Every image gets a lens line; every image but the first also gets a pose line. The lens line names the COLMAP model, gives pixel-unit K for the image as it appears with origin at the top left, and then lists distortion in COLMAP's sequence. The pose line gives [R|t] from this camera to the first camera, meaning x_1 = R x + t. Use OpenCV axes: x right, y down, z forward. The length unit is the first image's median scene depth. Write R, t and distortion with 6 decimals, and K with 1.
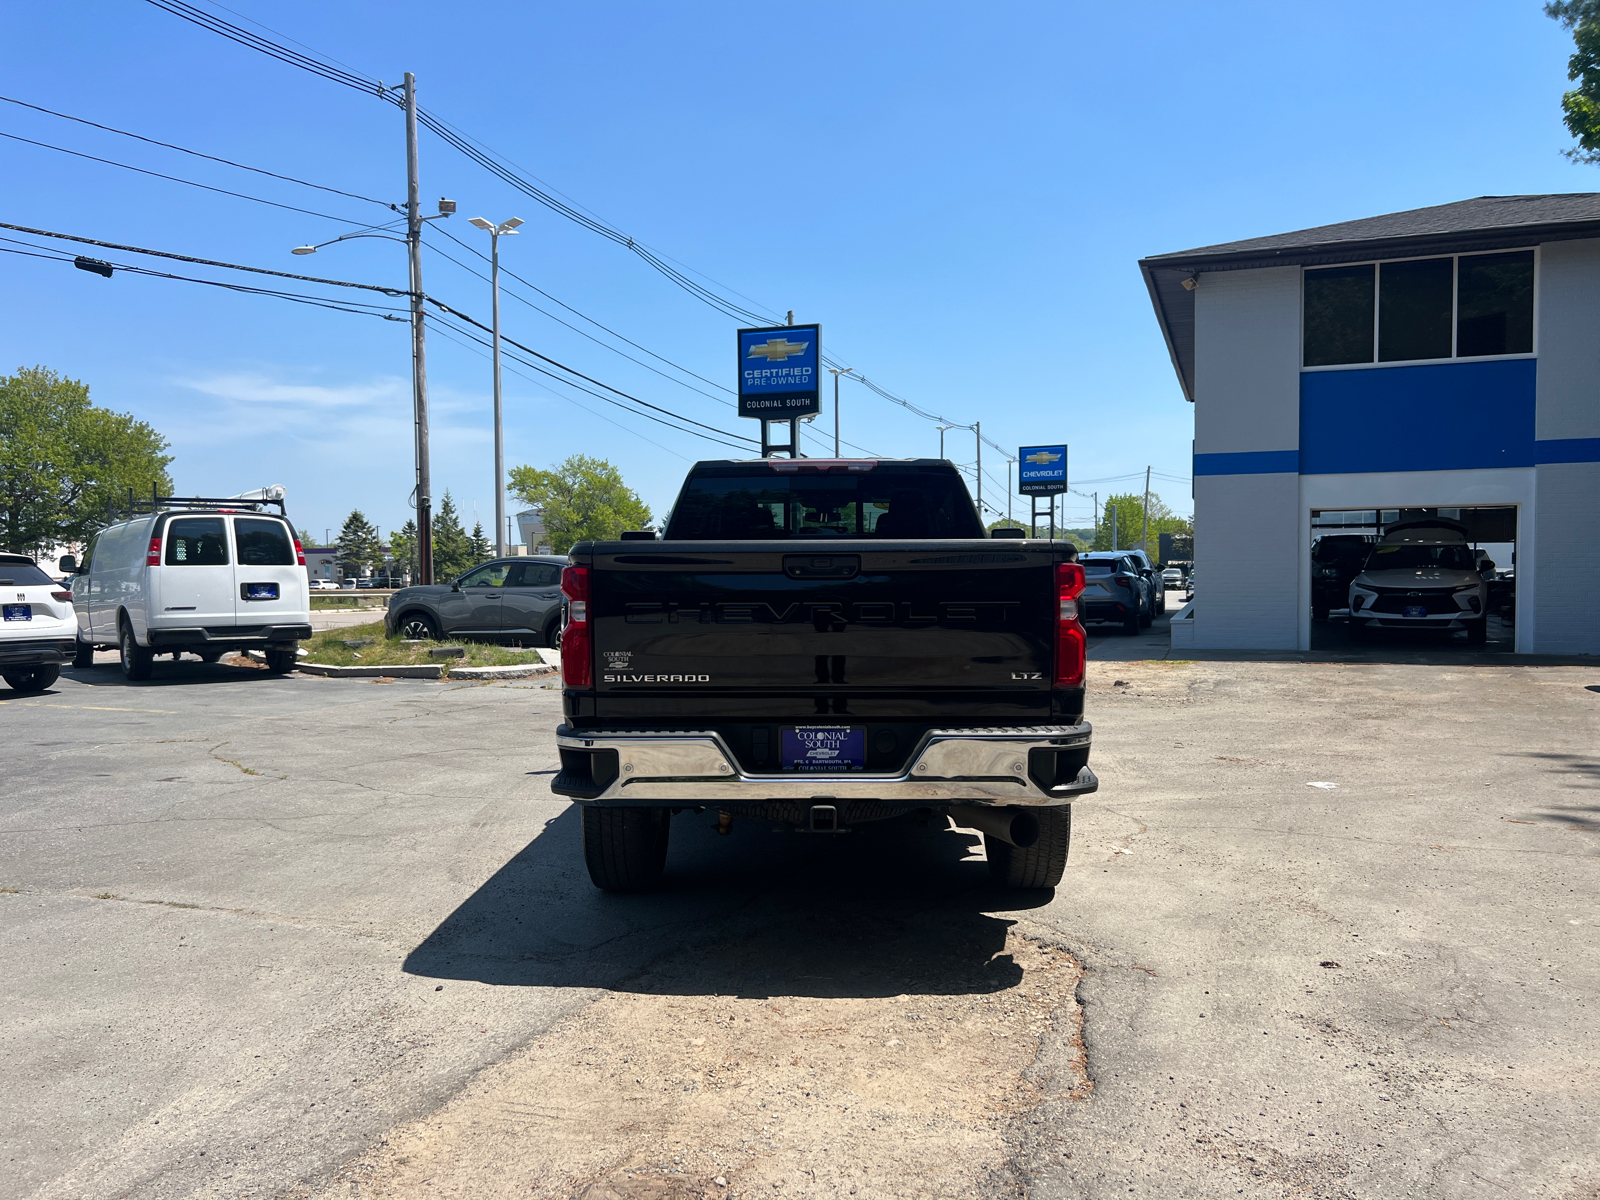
lens RADIAL K [[1195.4, 0, 794.4], [0, 1195.4, 613.8], [0, 0, 1]] dist [0.046437, -0.051807]
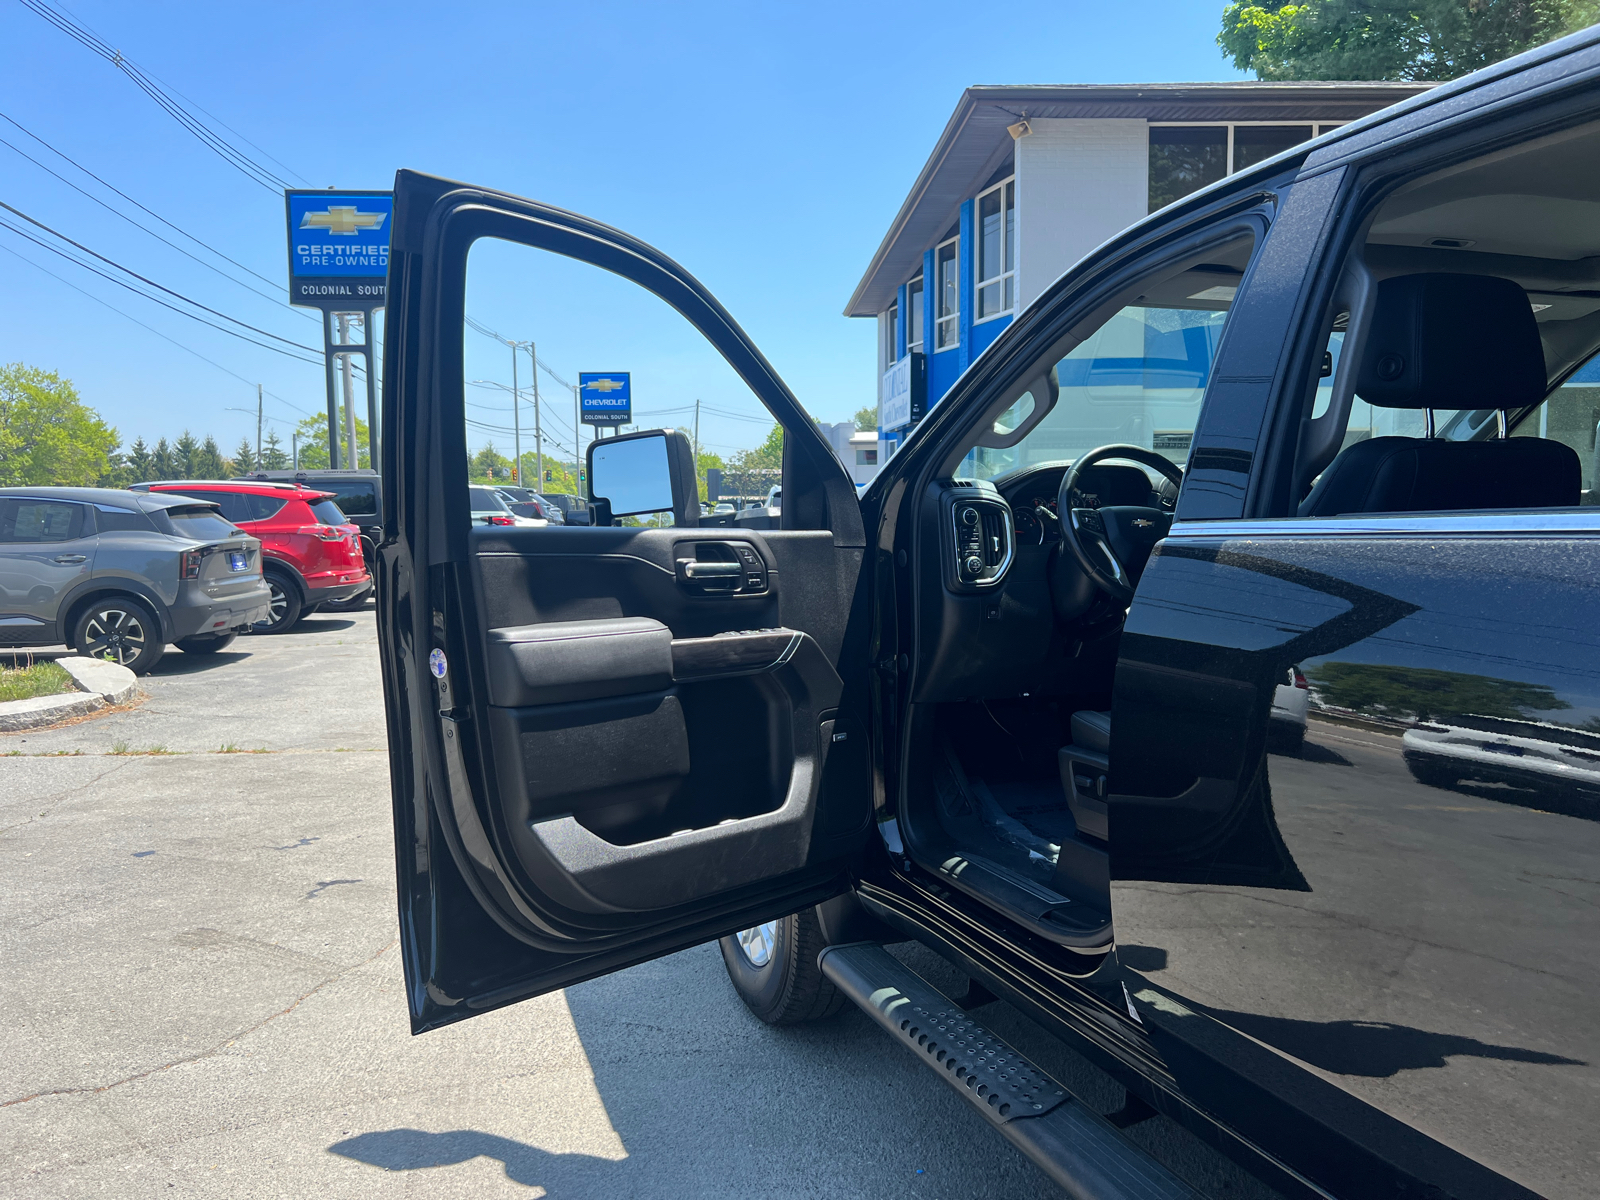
lens RADIAL K [[1225.5, 0, 786.7], [0, 1225.5, 596.0], [0, 0, 1]] dist [0.055505, -0.071513]
pose [[0.929564, -0.031046, 0.367350, -0.102946], [0.017356, 0.999028, 0.040511, -0.014272], [-0.368251, -0.031281, 0.929200, 0.320581]]
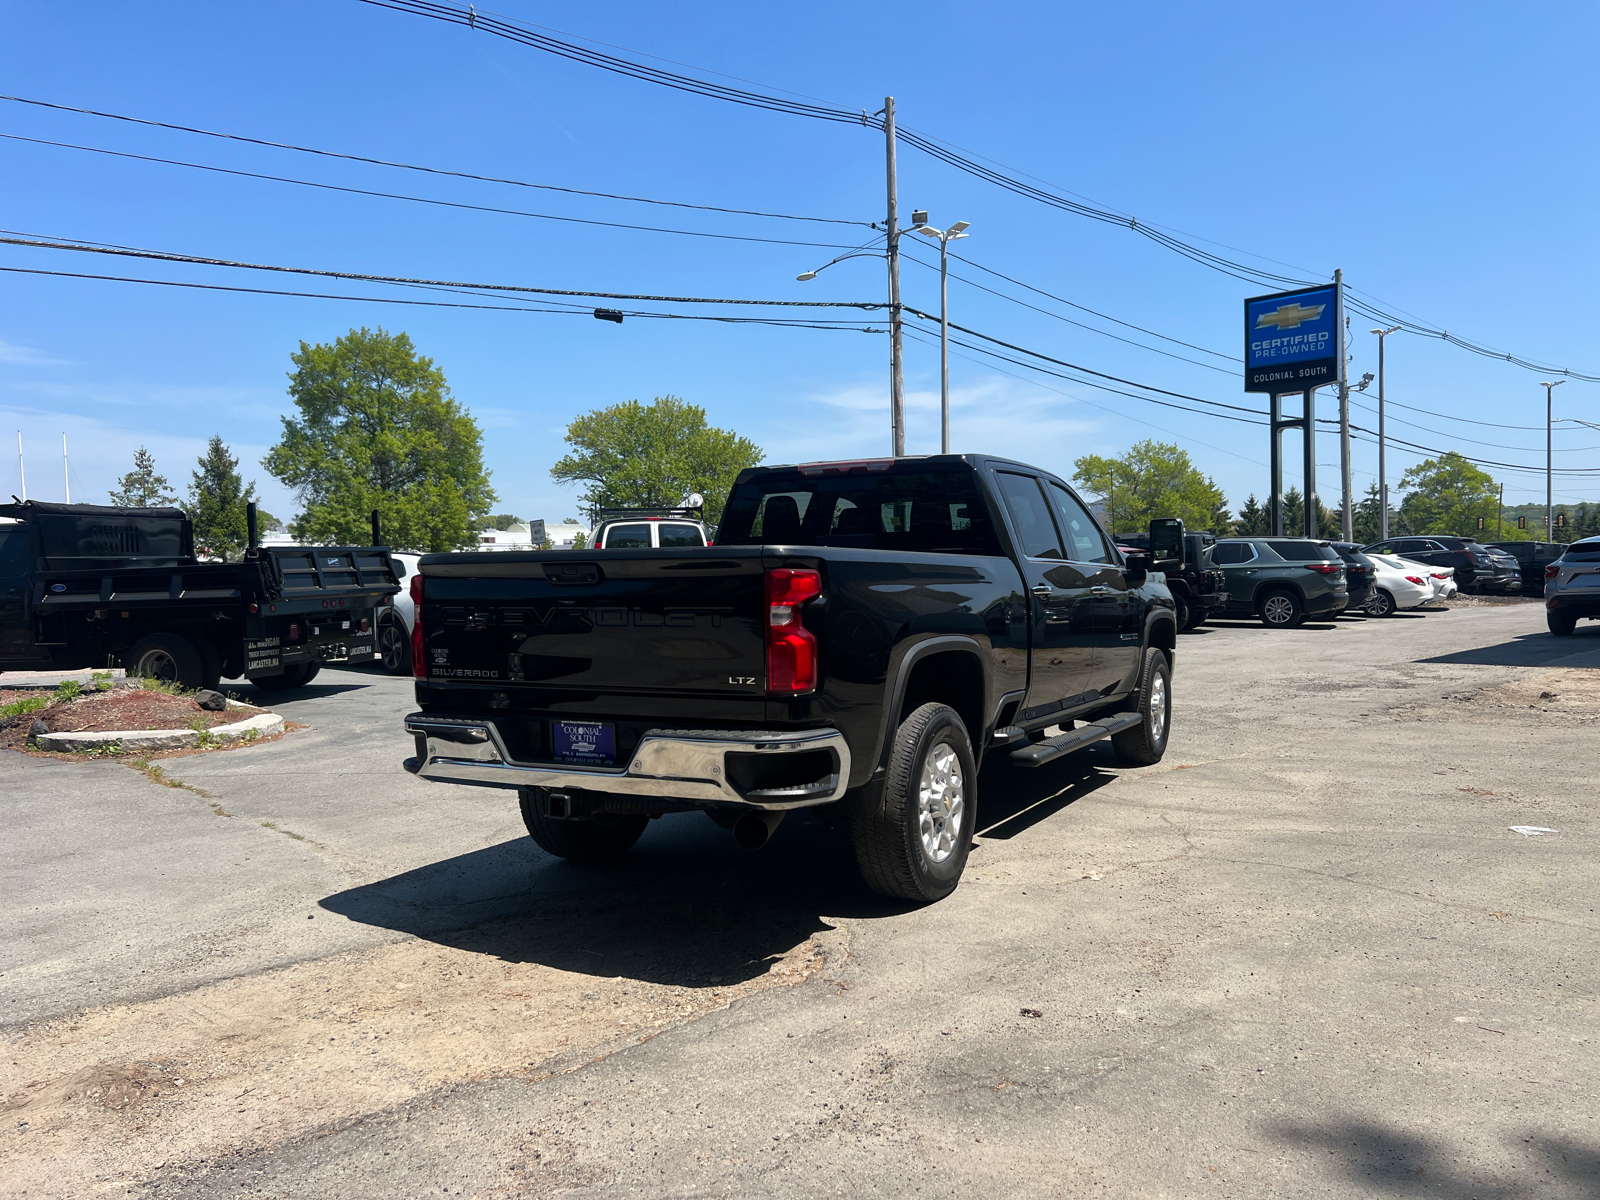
lens RADIAL K [[1185.2, 0, 803.6], [0, 1185.2, 607.4], [0, 0, 1]] dist [0.138433, -0.305086]
pose [[0.892388, 0.004136, -0.451251, 0.150055], [-0.002403, 0.999987, 0.004414, -0.003161], [0.451263, -0.002854, 0.892386, 0.027454]]
